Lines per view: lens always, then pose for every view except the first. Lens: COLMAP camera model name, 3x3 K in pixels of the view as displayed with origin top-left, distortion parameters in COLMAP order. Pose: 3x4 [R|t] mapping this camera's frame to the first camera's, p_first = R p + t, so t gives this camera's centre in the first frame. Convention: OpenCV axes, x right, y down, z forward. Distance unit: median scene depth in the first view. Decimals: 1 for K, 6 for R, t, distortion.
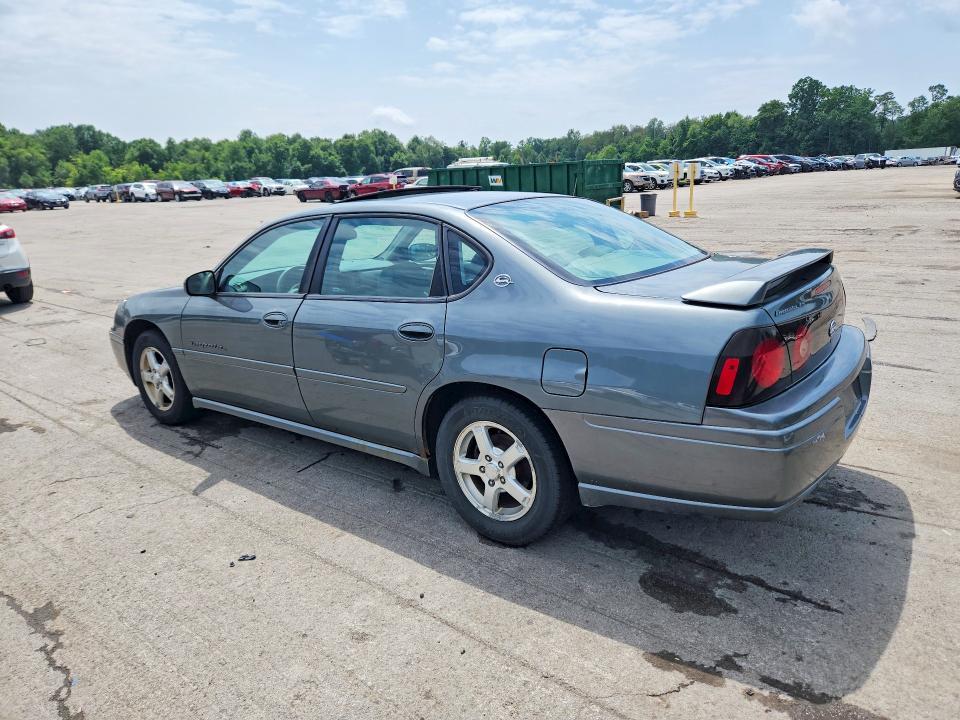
lens RADIAL K [[671.9, 0, 480.0], [0, 671.9, 360.0], [0, 0, 1]] dist [0.045932, -0.038415]
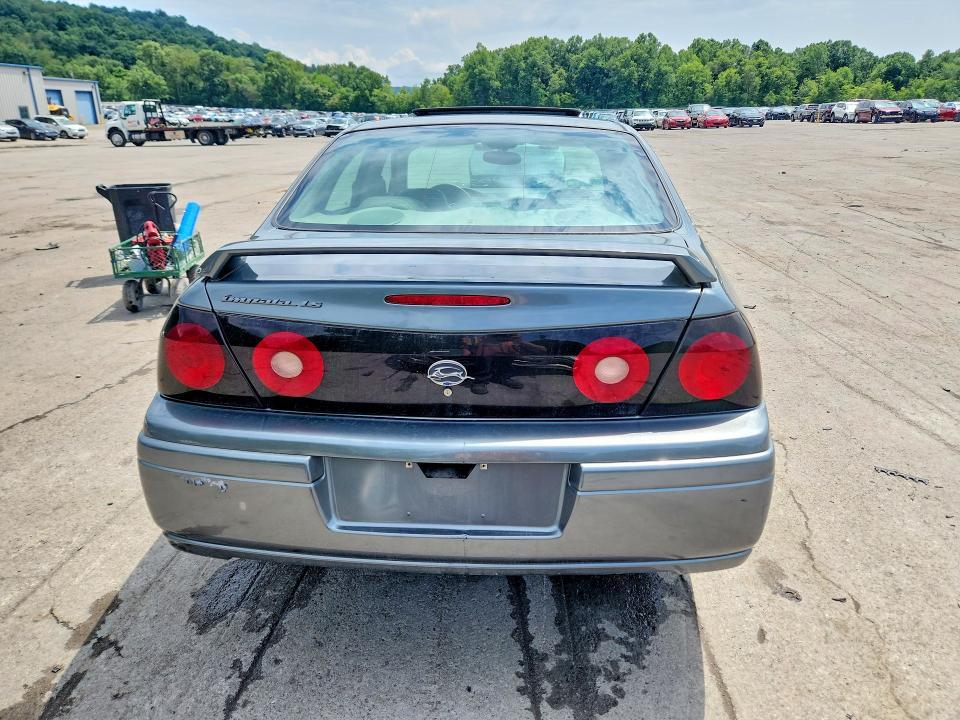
lens RADIAL K [[671.9, 0, 480.0], [0, 671.9, 360.0], [0, 0, 1]] dist [0.045932, -0.038415]
pose [[0.533995, 0.315676, -0.784345, 0.087922], [-0.229875, 0.946945, 0.224616, -0.016733], [0.813638, 0.060357, 0.578230, 0.061760]]
